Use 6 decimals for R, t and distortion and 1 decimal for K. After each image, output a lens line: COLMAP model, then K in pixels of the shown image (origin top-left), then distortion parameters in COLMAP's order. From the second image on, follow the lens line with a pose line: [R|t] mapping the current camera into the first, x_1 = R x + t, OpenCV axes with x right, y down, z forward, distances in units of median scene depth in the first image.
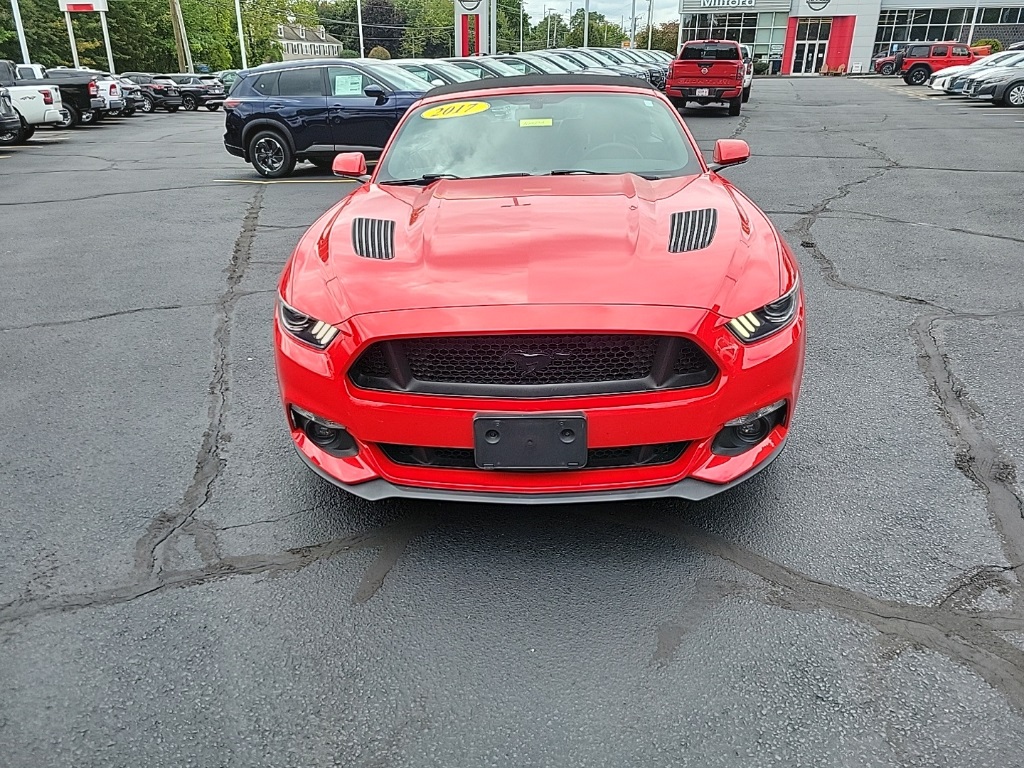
lens RADIAL K [[797.9, 0, 507.6], [0, 797.9, 383.7], [0, 0, 1]] dist [0.066195, -0.038829]
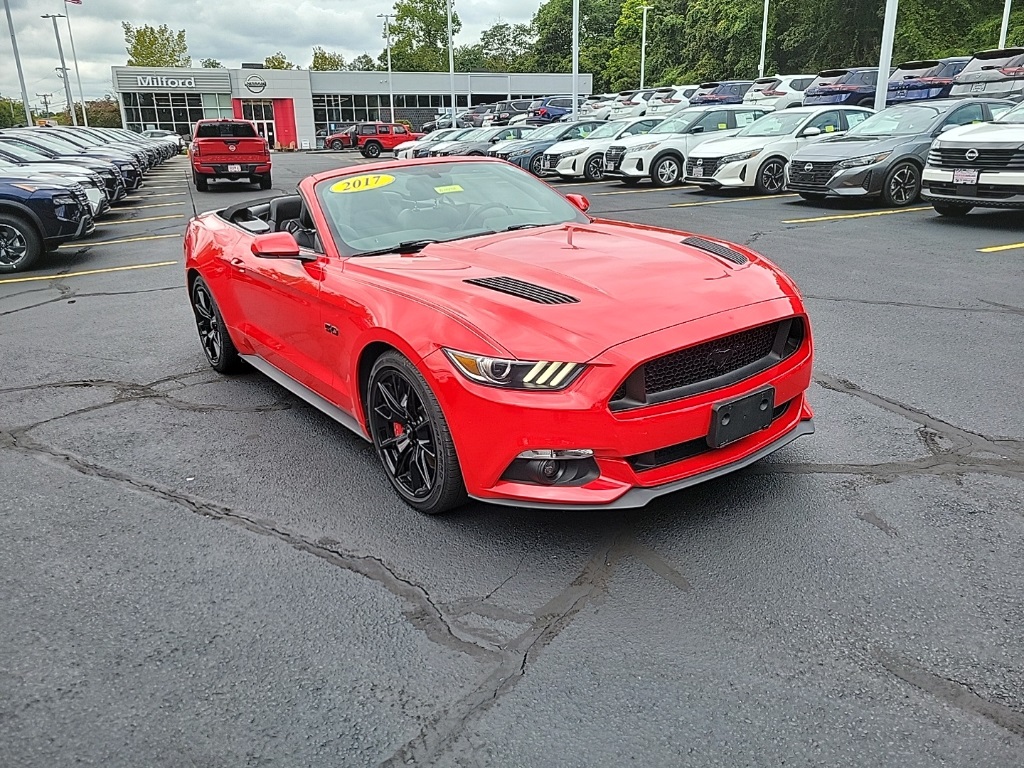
lens RADIAL K [[797.9, 0, 517.3], [0, 797.9, 379.0], [0, 0, 1]] dist [0.066195, -0.038829]
pose [[0.772855, -0.207149, 0.599820, -0.109726], [0.260534, 0.965462, -0.002269, -0.008346], [-0.578634, 0.158027, 0.800132, 0.019355]]
